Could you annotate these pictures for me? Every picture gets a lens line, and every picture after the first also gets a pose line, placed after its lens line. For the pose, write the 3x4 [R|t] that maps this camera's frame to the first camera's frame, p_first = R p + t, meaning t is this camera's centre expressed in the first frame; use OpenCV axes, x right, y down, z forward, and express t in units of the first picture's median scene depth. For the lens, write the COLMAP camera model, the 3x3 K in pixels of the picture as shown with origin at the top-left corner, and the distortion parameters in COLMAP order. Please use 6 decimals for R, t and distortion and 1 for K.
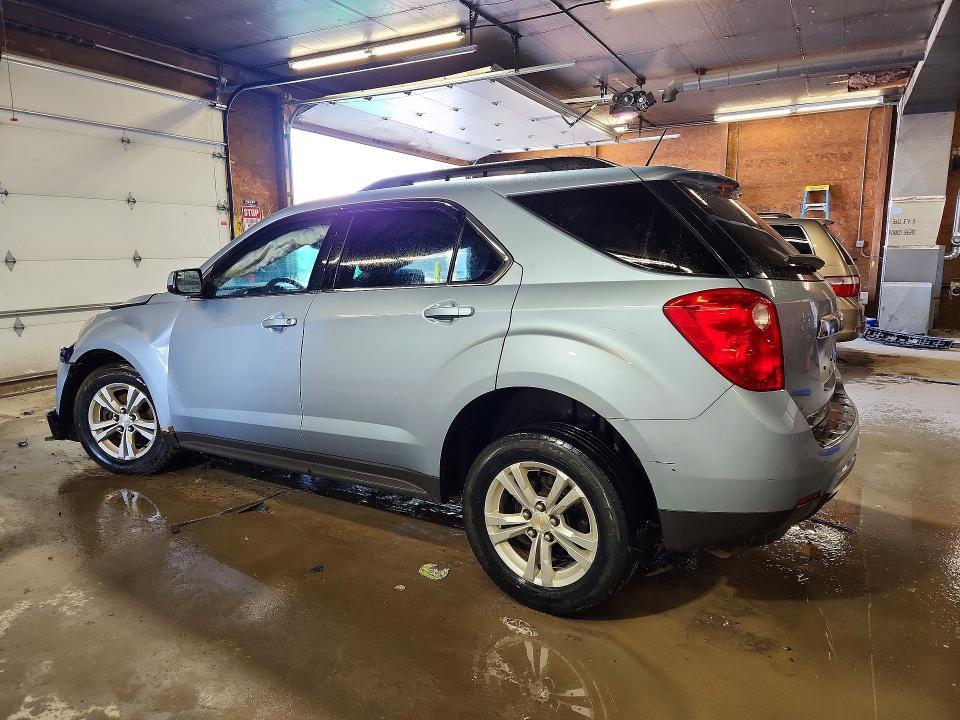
lens RADIAL K [[657.2, 0, 473.0], [0, 657.2, 359.3], [0, 0, 1]] dist [-0.002858, -0.000682]
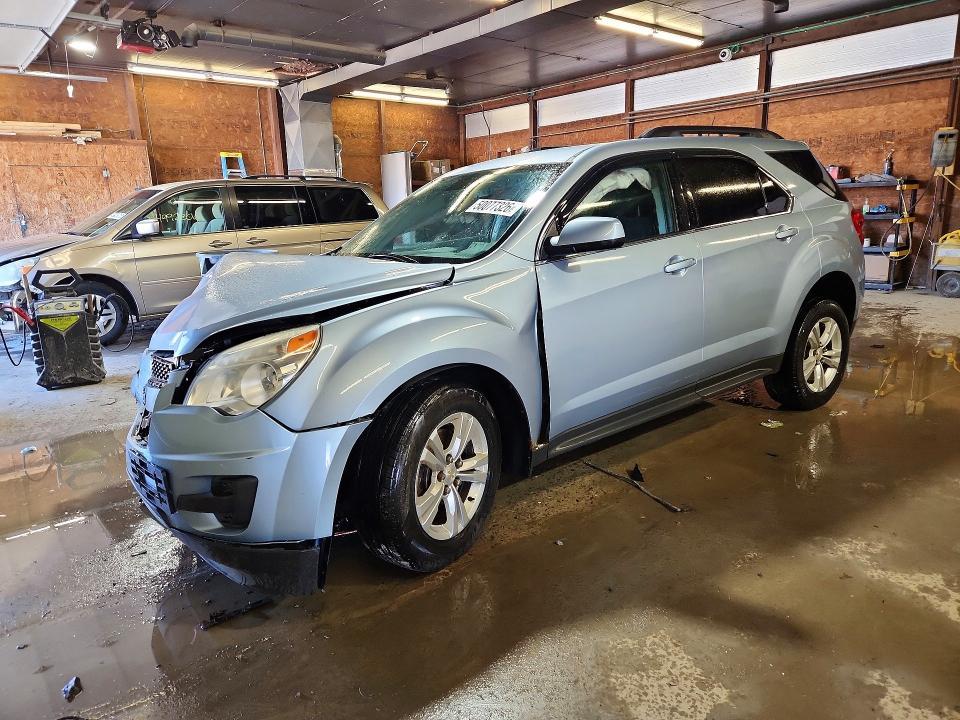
lens RADIAL K [[657.2, 0, 473.0], [0, 657.2, 359.3], [0, 0, 1]] dist [-0.002858, -0.000682]
pose [[0.314538, -0.205686, 0.926693, -0.479419], [0.170077, 0.972656, 0.158160, -0.044312], [-0.933884, 0.107862, 0.340920, 0.345298]]
